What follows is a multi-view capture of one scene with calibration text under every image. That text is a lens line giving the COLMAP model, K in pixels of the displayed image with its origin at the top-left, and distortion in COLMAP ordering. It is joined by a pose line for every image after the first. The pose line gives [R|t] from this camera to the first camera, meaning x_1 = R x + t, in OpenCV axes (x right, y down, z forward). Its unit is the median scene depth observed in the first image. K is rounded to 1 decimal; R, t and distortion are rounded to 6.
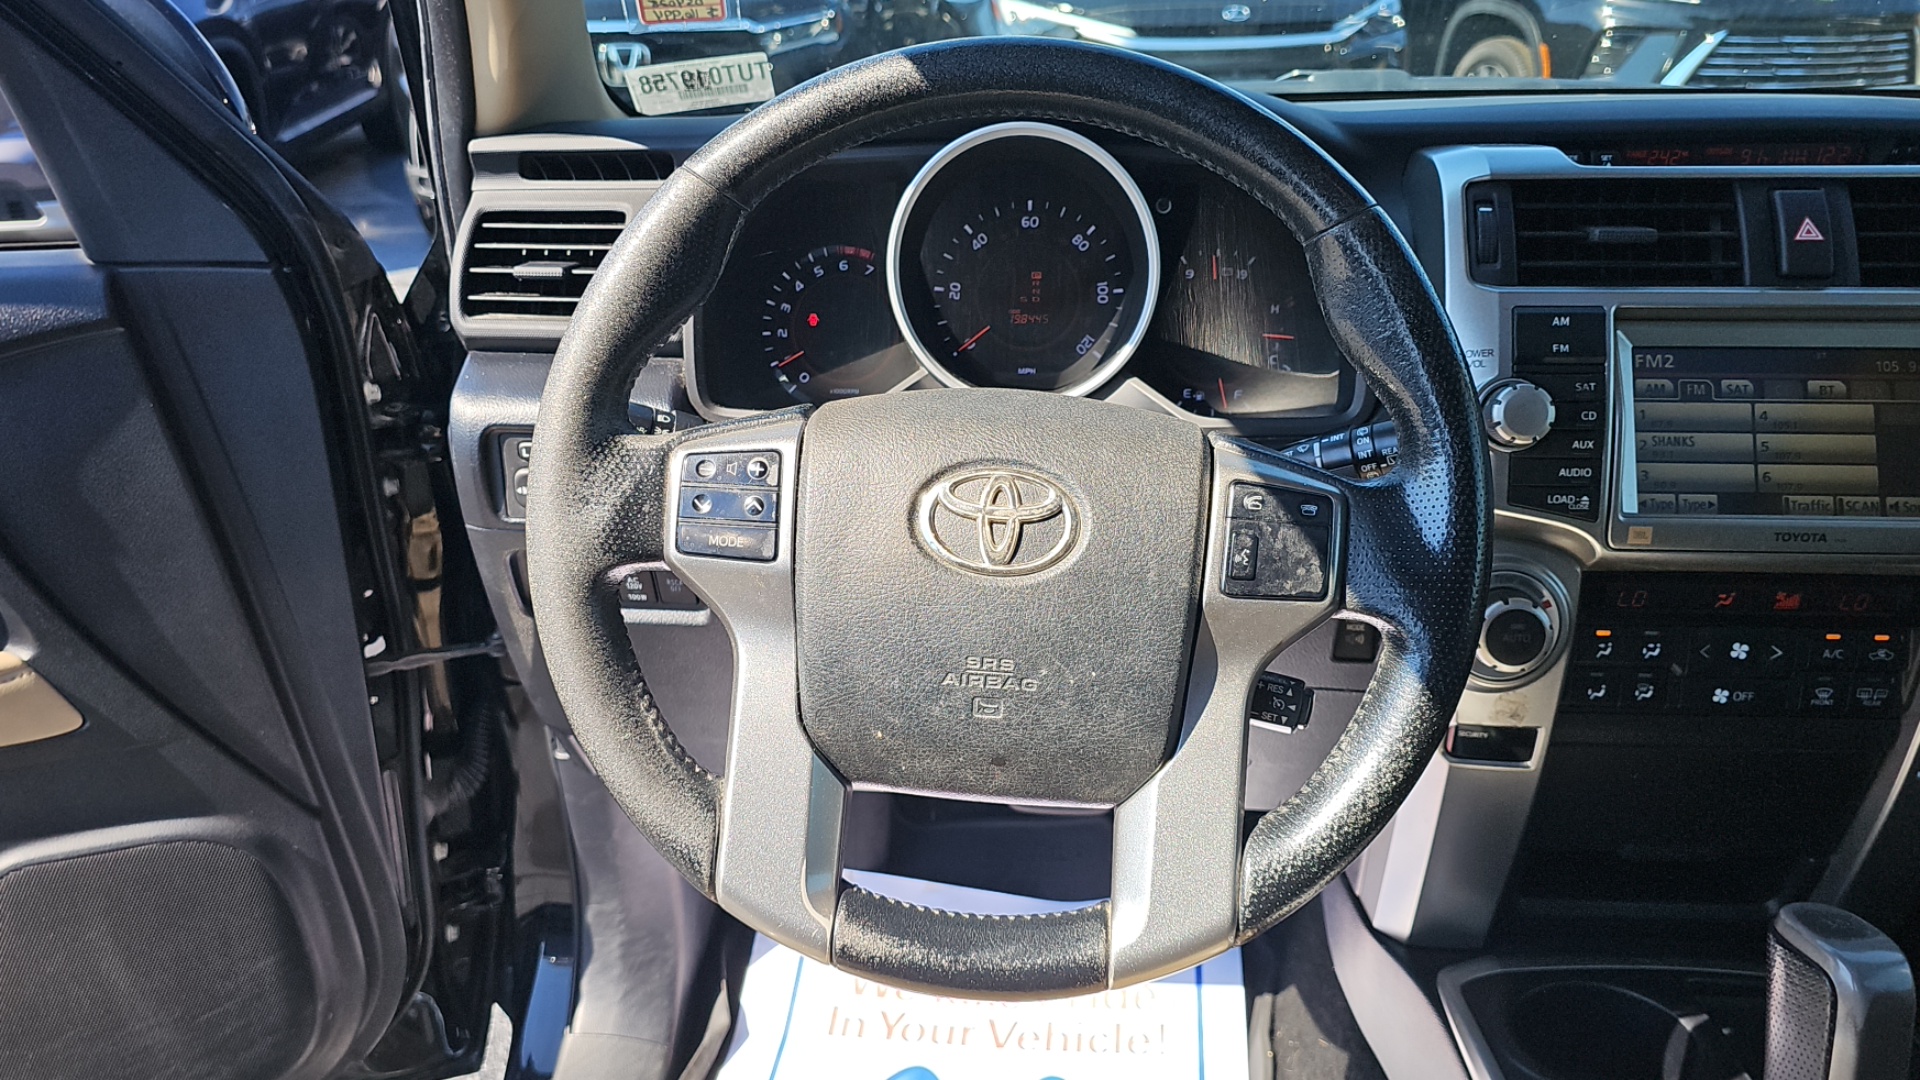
lens RADIAL K [[1397.6, 0, 960.0], [0, 1397.6, 540.0], [0, 0, 1]] dist [0.003589, -0.002063]
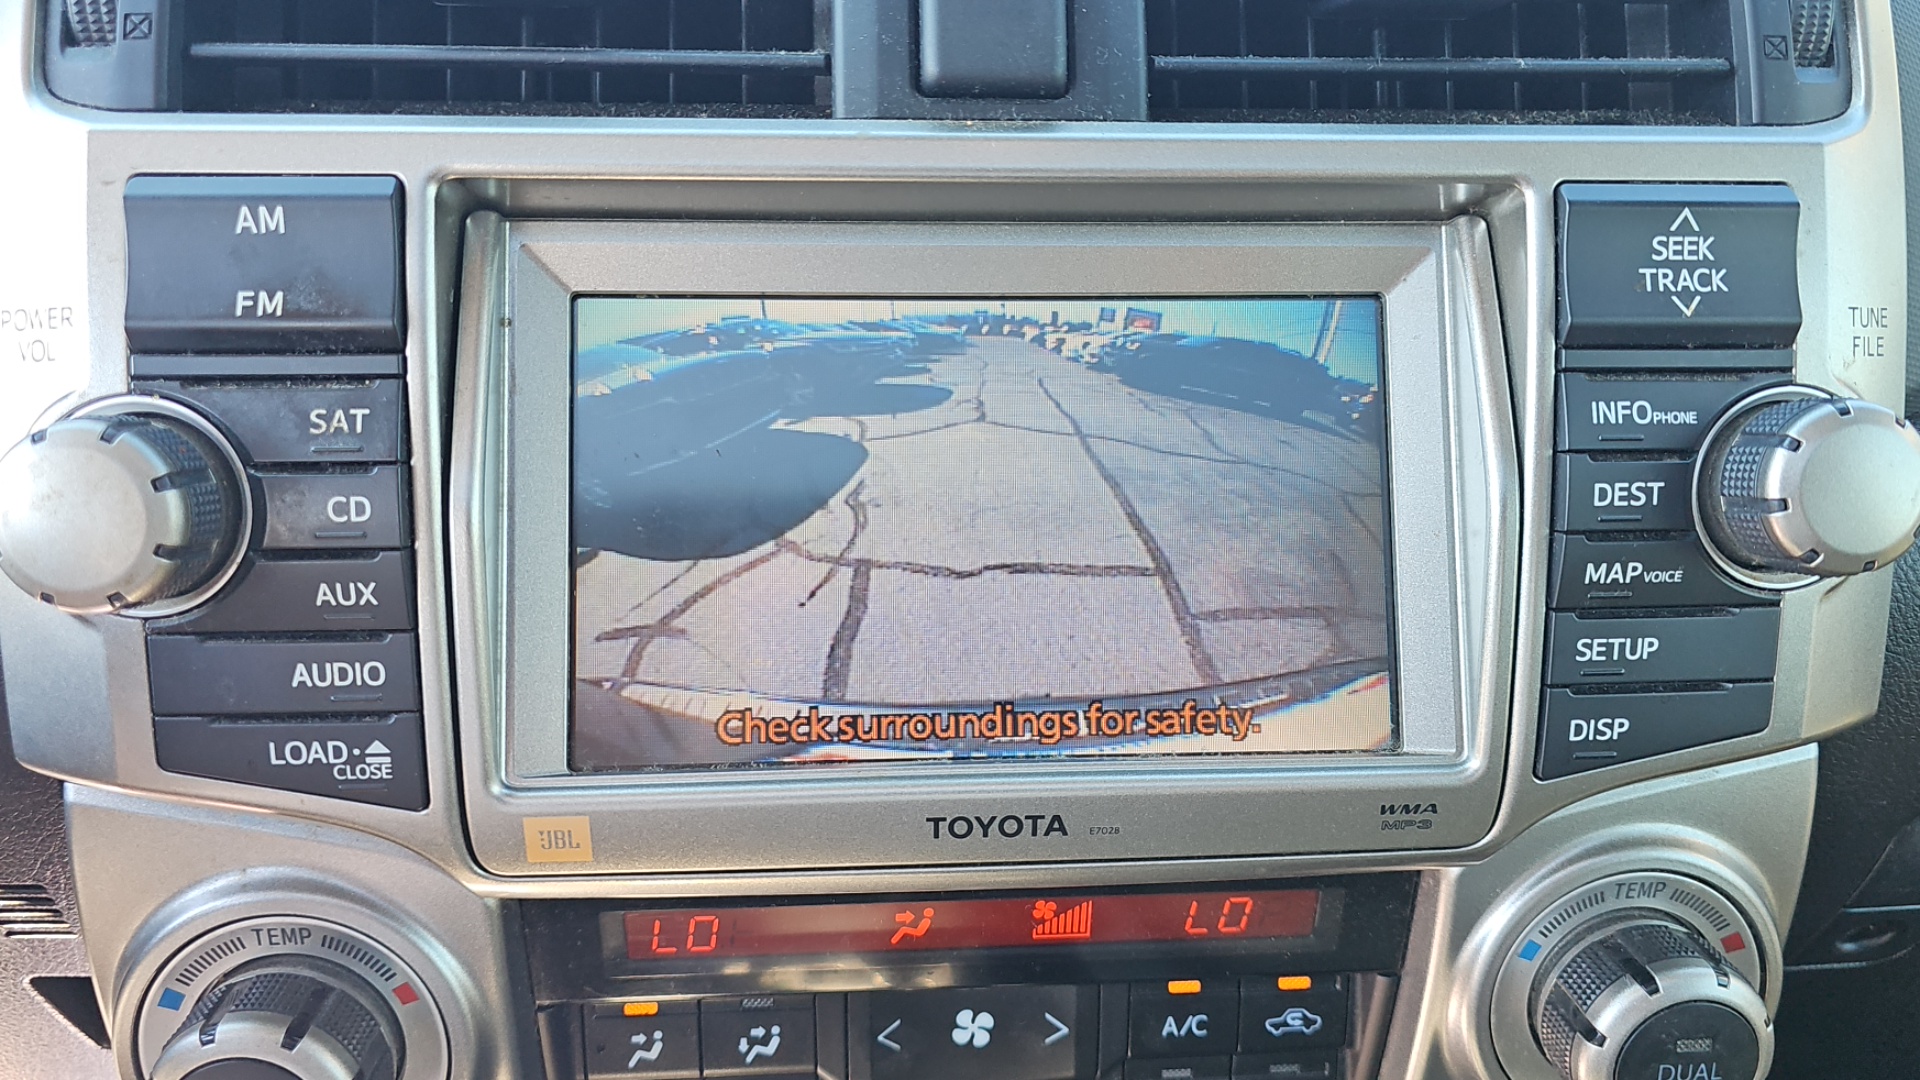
lens RADIAL K [[1429.6, 0, 964.2], [0, 1429.6, 532.7], [0, 0, 1]] dist [0.000577, -0.003439]
pose [[0.988906, -0.027169, 0.146039, 0.540824], [0.019912, 0.998504, 0.050928, -0.096964], [-0.147204, -0.047455, 0.987967, 0.640796]]
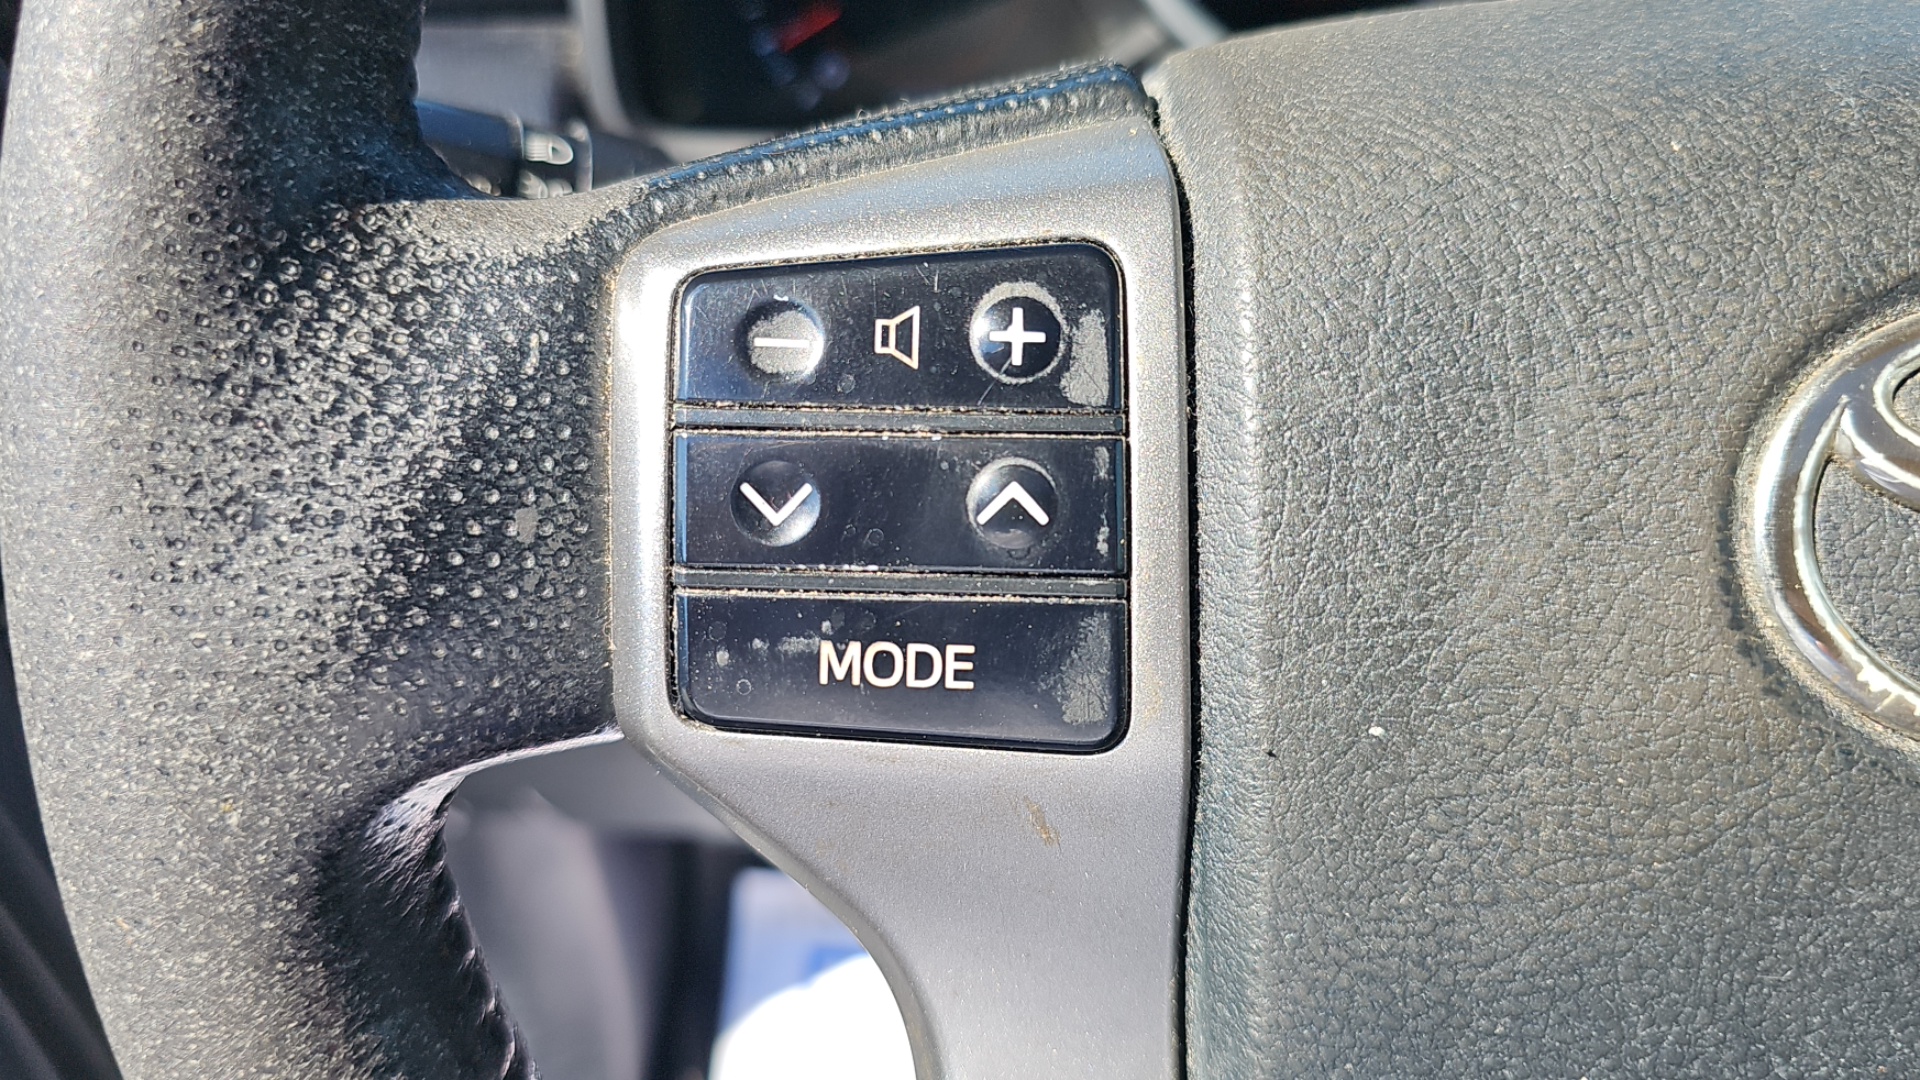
lens RADIAL K [[1469.0, 0, 968.4], [0, 1469.0, 543.3], [0, 0, 1]] dist [-0.024739, -0.003622]
pose [[0.995983, -0.049597, 0.074556, -0.137256], [0.037244, 0.986609, 0.158795, -0.044472], [-0.081433, -0.155380, 0.984493, 0.610378]]
